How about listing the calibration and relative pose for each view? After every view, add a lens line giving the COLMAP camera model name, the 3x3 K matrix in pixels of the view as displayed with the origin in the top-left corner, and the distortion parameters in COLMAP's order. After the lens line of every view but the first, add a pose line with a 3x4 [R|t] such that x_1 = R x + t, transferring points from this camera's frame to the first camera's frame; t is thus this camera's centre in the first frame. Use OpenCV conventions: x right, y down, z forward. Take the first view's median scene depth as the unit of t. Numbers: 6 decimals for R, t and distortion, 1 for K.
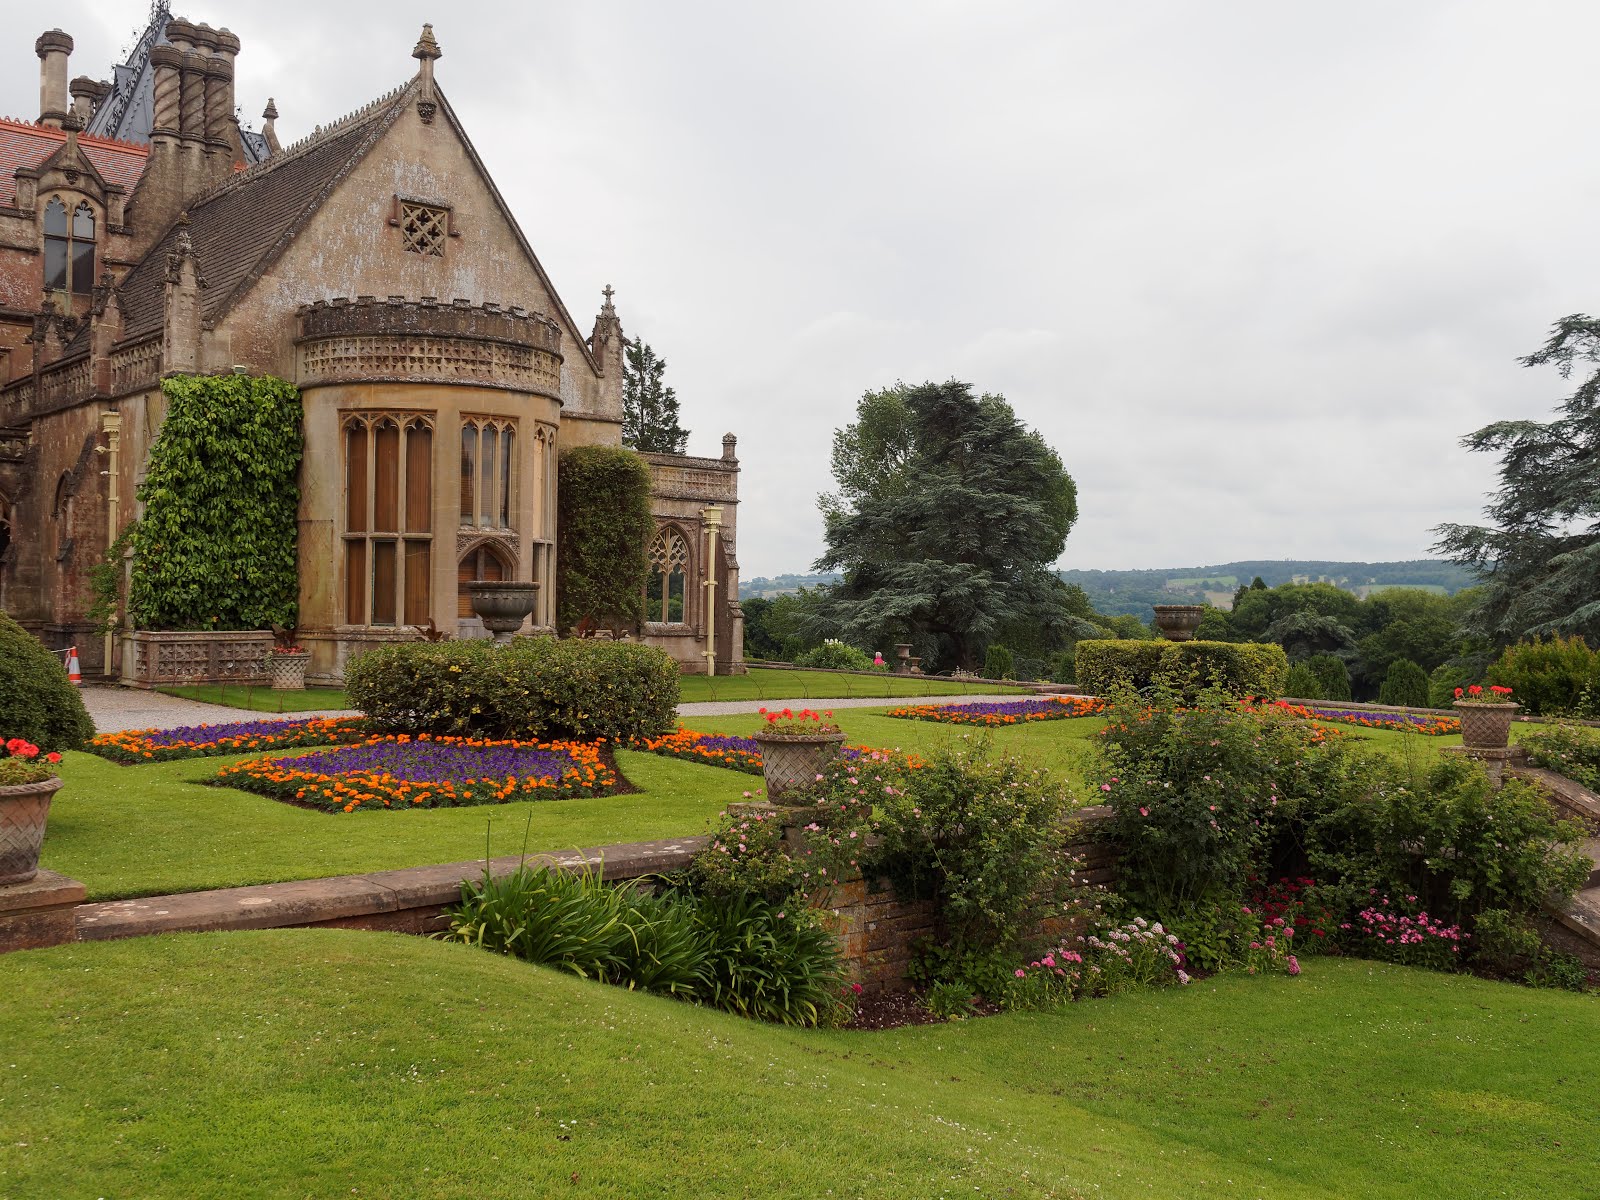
lens RADIAL K [[1570.8, 0, 800.0], [0, 1570.8, 600.0], [0, 0, 1]] dist [0.012718, -0.004255]
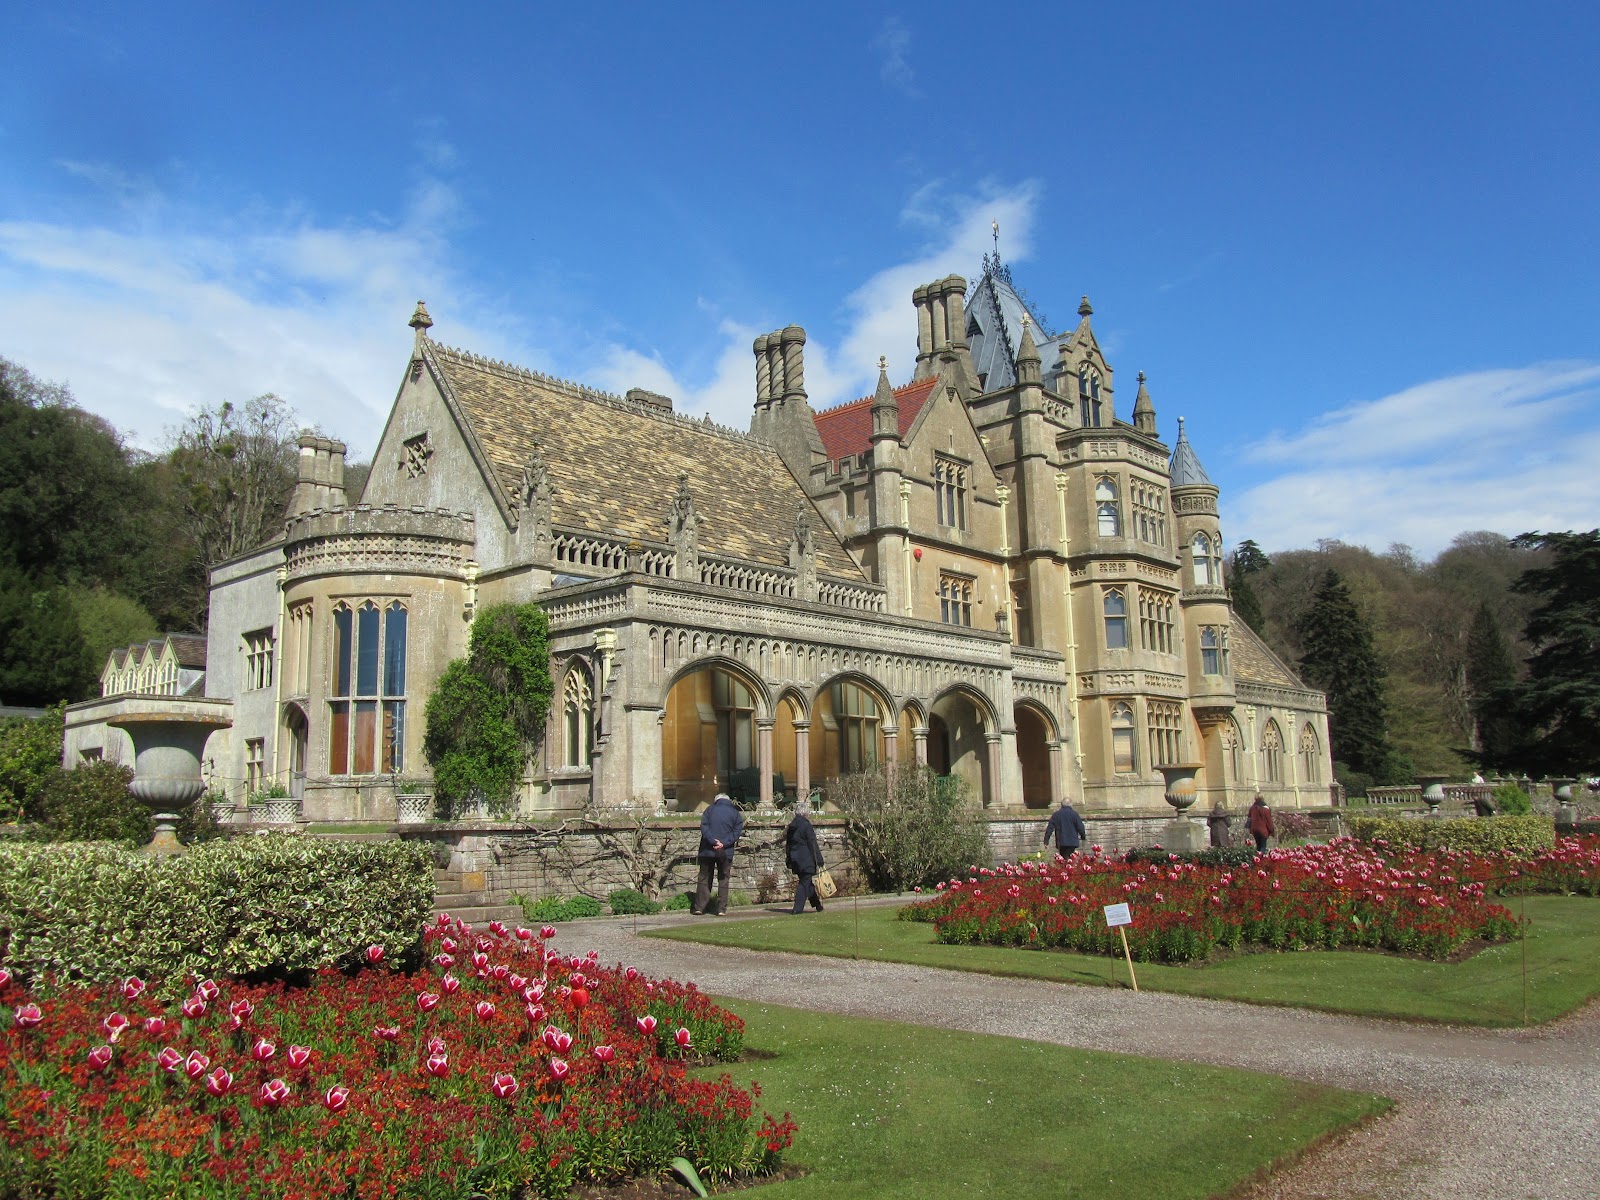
lens RADIAL K [[1302.9, 0, 800.0], [0, 1302.9, 600.0], [0, 0, 1]] dist [0.010843, 0.000874]
pose [[0.136628, -0.187982, -0.972623, 0.780761], [0.029063, 0.982168, -0.185744, 0.073700], [0.990196, -0.002890, 0.139655, 1.157126]]
